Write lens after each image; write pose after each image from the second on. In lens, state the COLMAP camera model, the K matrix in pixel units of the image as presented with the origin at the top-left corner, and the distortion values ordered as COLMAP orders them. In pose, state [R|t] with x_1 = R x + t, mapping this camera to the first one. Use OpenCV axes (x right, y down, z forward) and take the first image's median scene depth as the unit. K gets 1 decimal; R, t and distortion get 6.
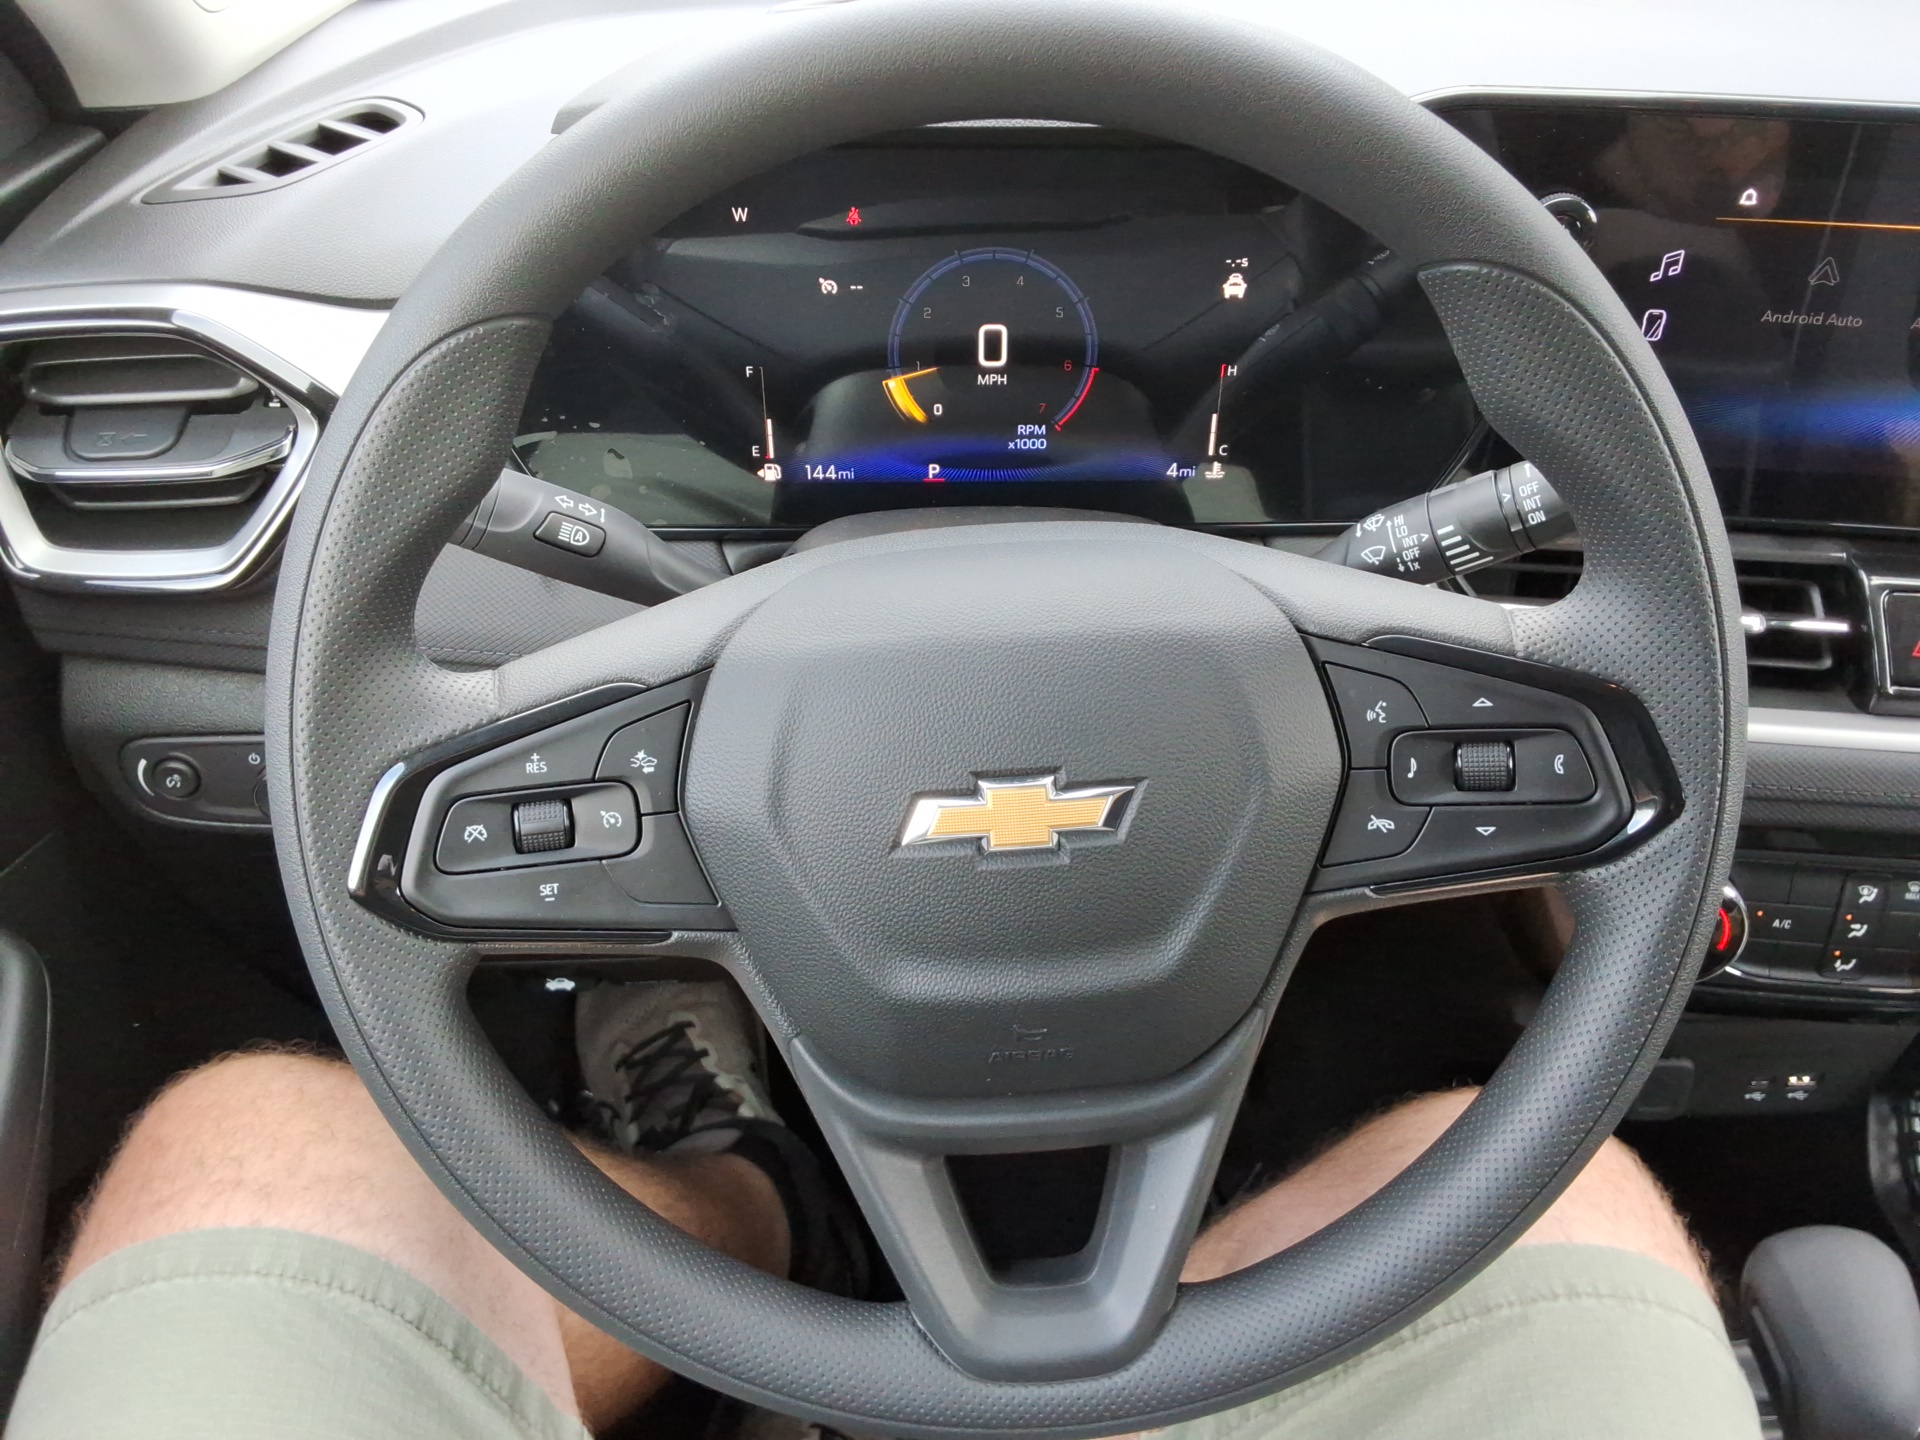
lens RADIAL K [[1540.0, 0, 974.0], [0, 1540.0, 708.6], [0, 0, 1]] dist [0.106518, -0.164577]
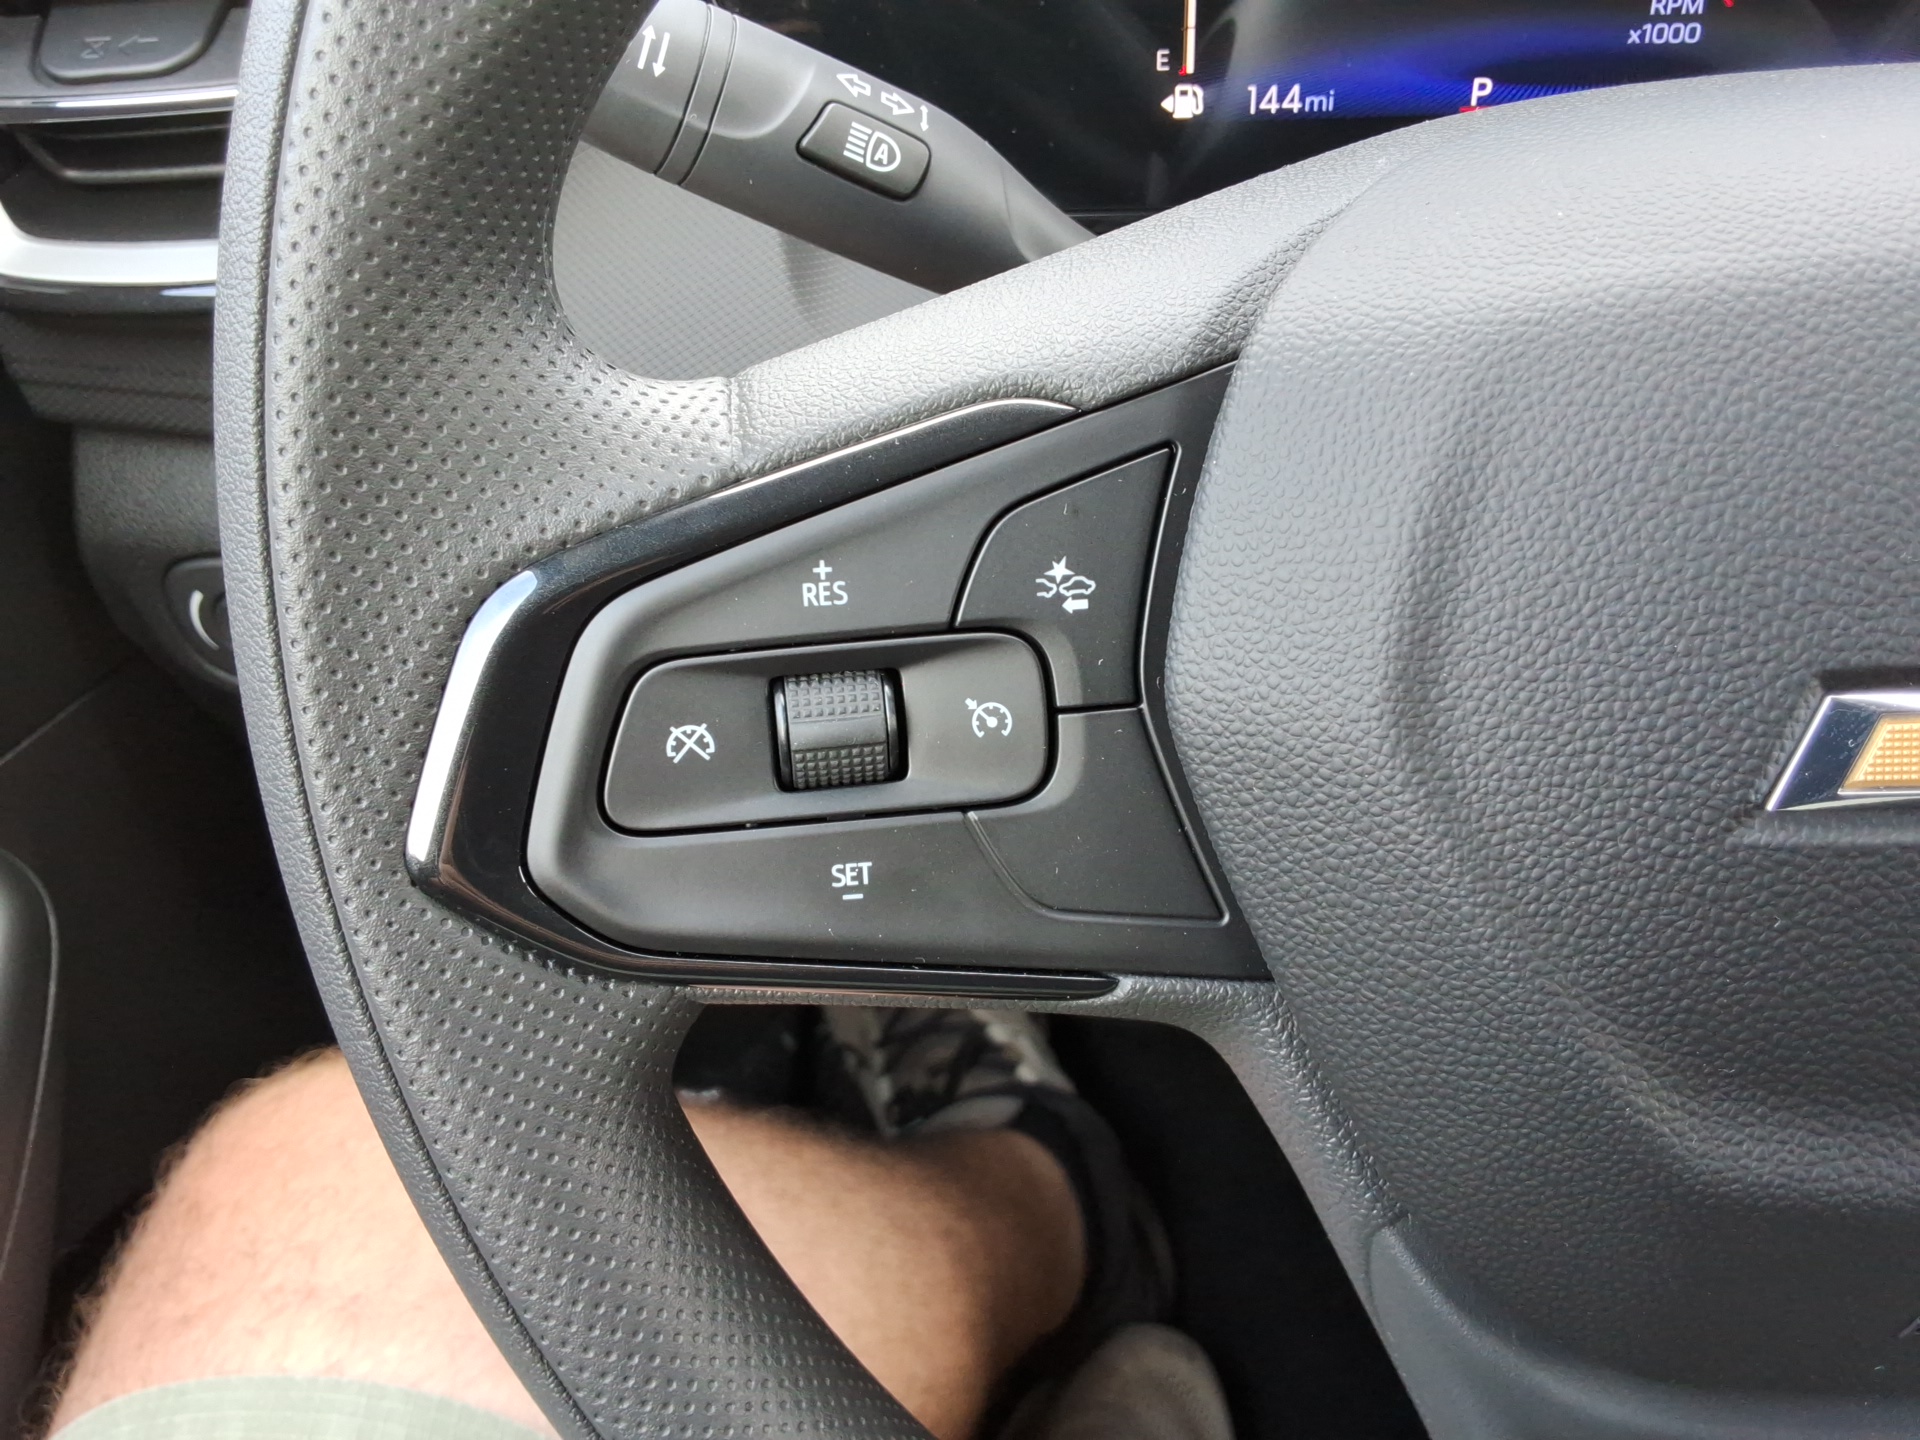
lens RADIAL K [[1540.0, 0, 971.1], [0, 1540.0, 717.8], [0, 0, 1]] dist [0.106518, -0.164577]
pose [[0.991149, 0.026586, -0.130068, -0.150867], [-0.015194, 0.996022, 0.087806, 0.027692], [0.131885, -0.085053, 0.987609, 0.472554]]
